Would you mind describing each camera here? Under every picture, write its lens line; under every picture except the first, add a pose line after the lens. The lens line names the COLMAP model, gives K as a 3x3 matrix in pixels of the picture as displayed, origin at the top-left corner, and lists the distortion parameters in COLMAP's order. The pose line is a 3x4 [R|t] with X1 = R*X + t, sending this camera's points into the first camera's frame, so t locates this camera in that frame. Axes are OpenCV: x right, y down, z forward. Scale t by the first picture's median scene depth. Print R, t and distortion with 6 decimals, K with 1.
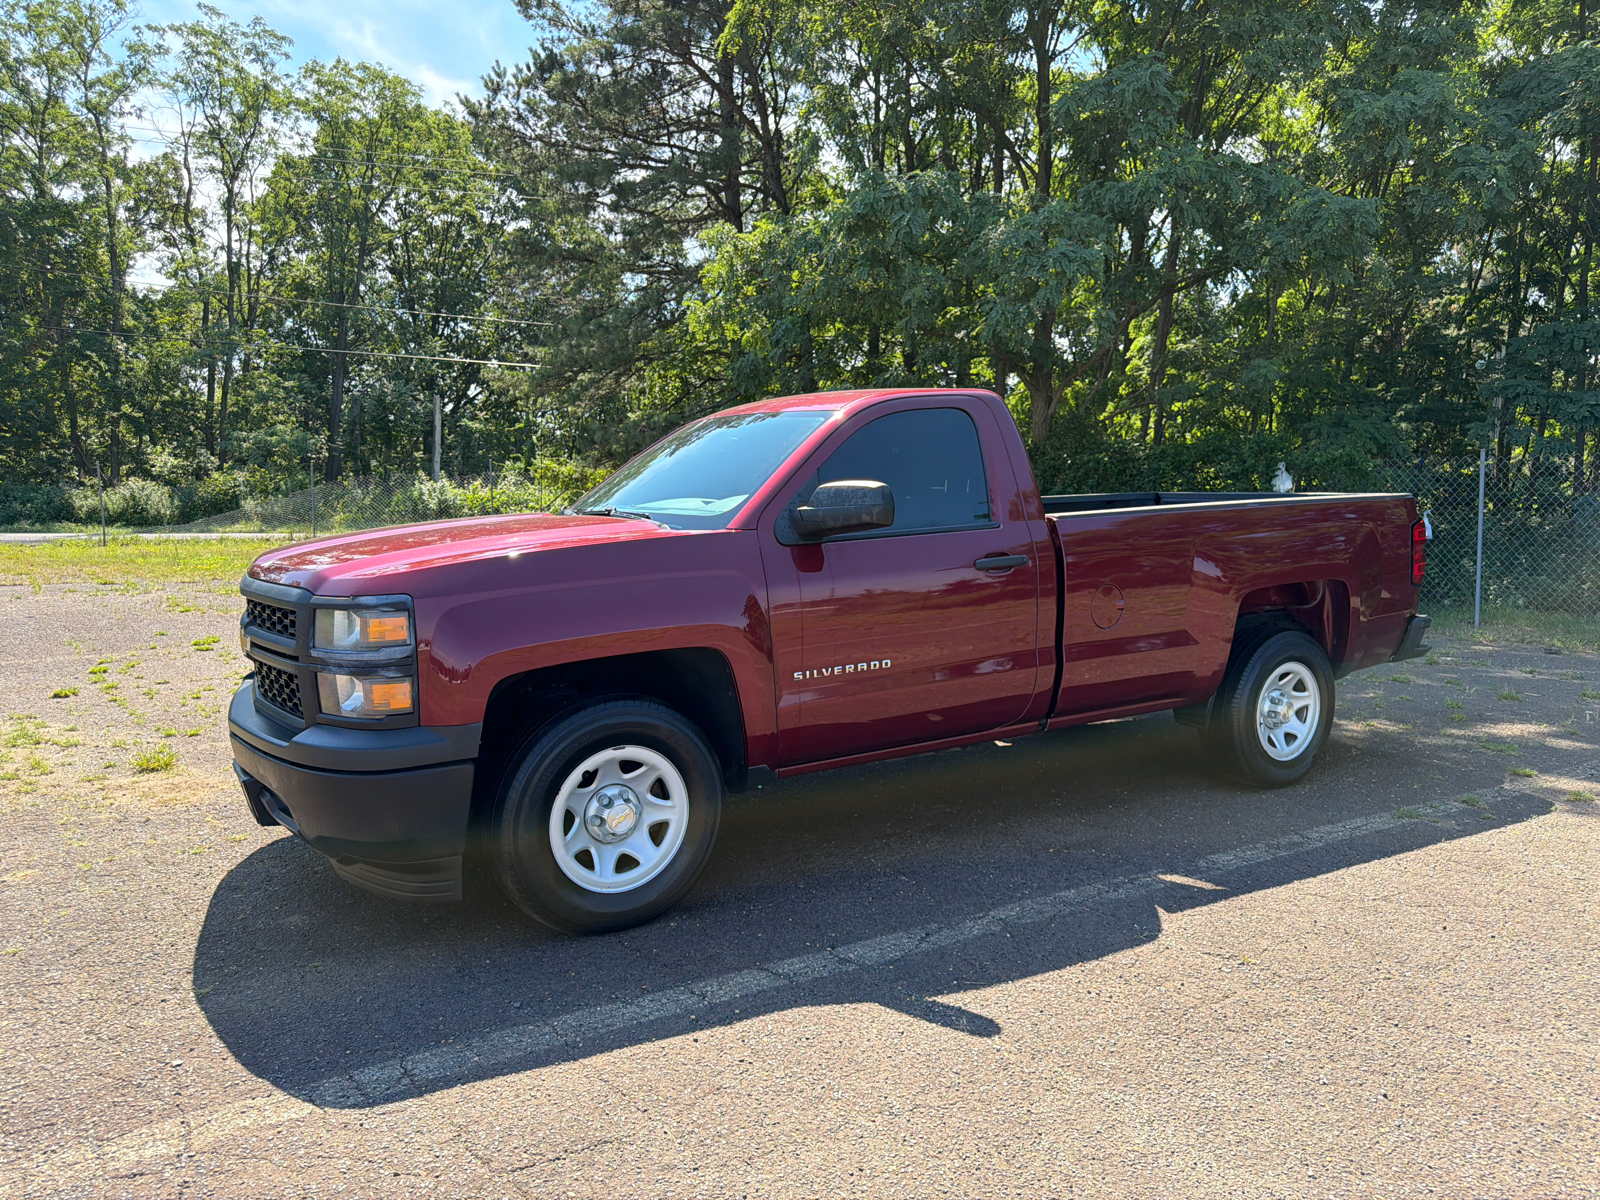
lens RADIAL K [[1204.3, 0, 801.5], [0, 1204.3, 594.7], [0, 0, 1]] dist [0.015971, -0.001803]
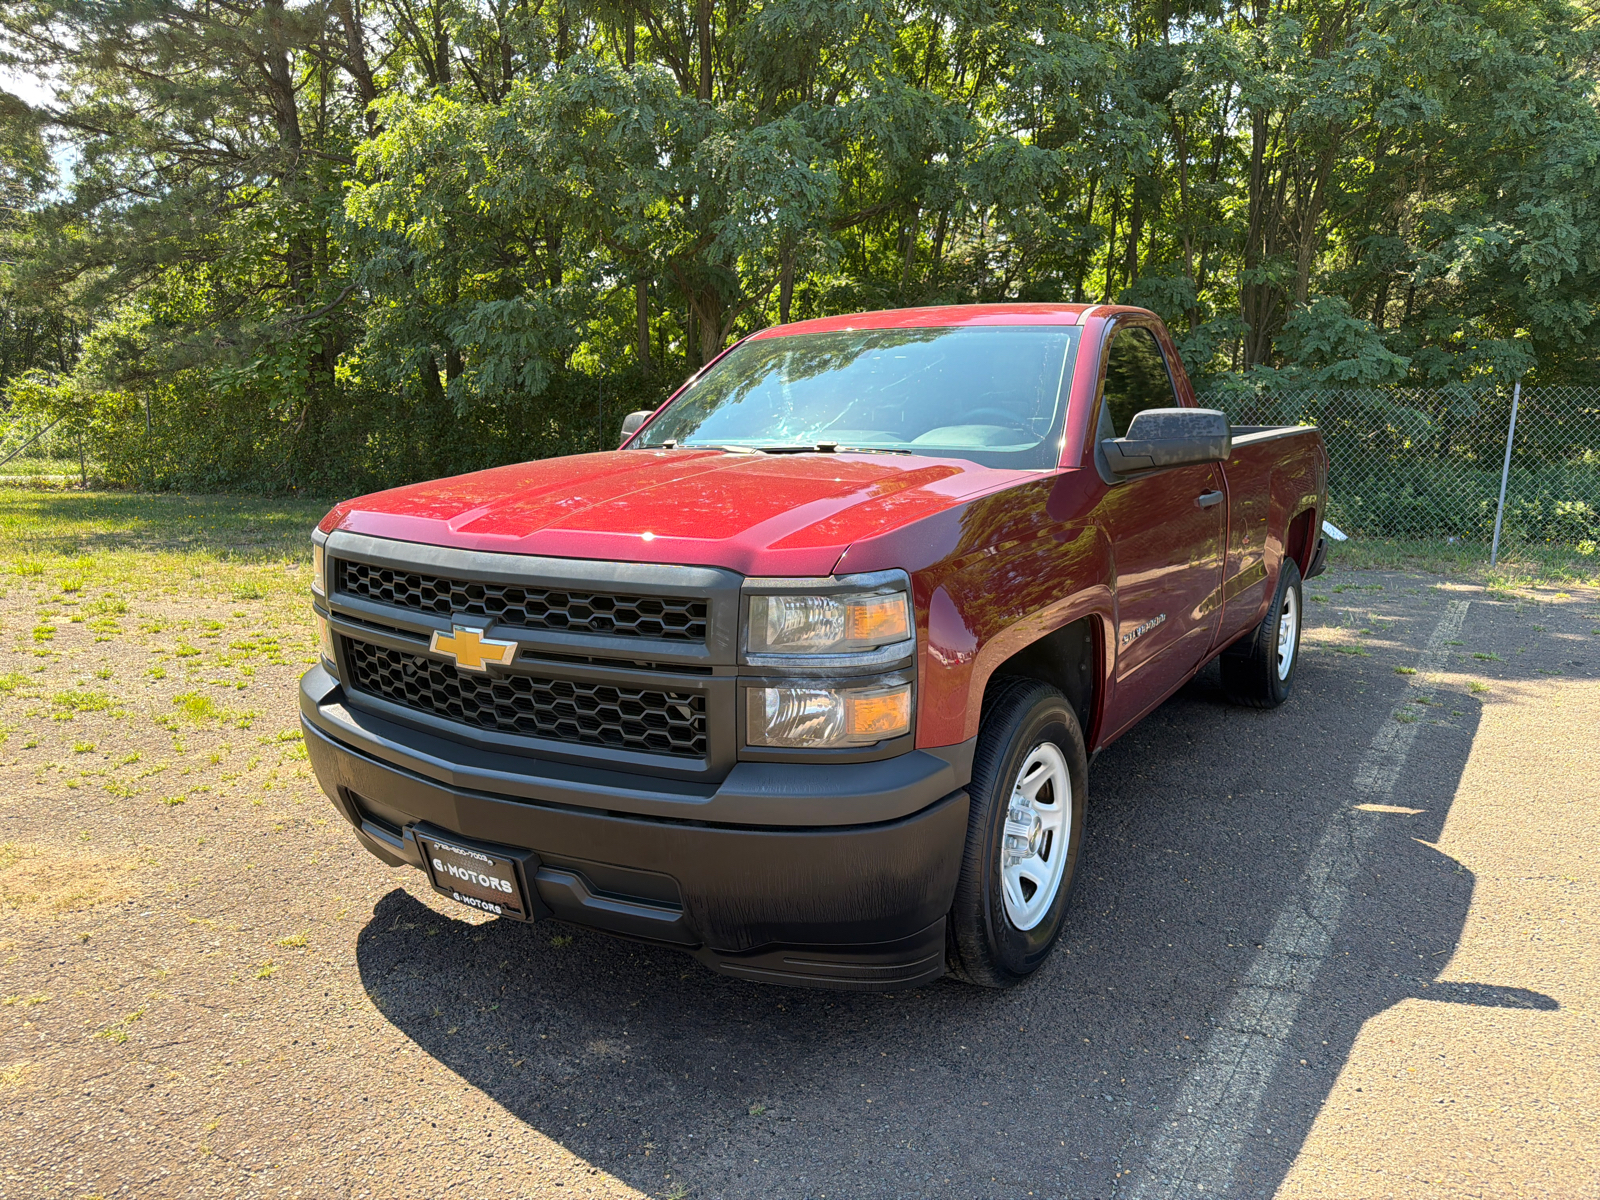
lens RADIAL K [[1201.2, 0, 793.2], [0, 1201.2, 626.2], [0, 0, 1]] dist [0.001614, -0.002892]
pose [[0.901335, -0.069929, 0.427439, -0.685151], [0.033892, 0.995242, 0.091354, -0.032446], [-0.431794, -0.067854, 0.899417, 0.394084]]
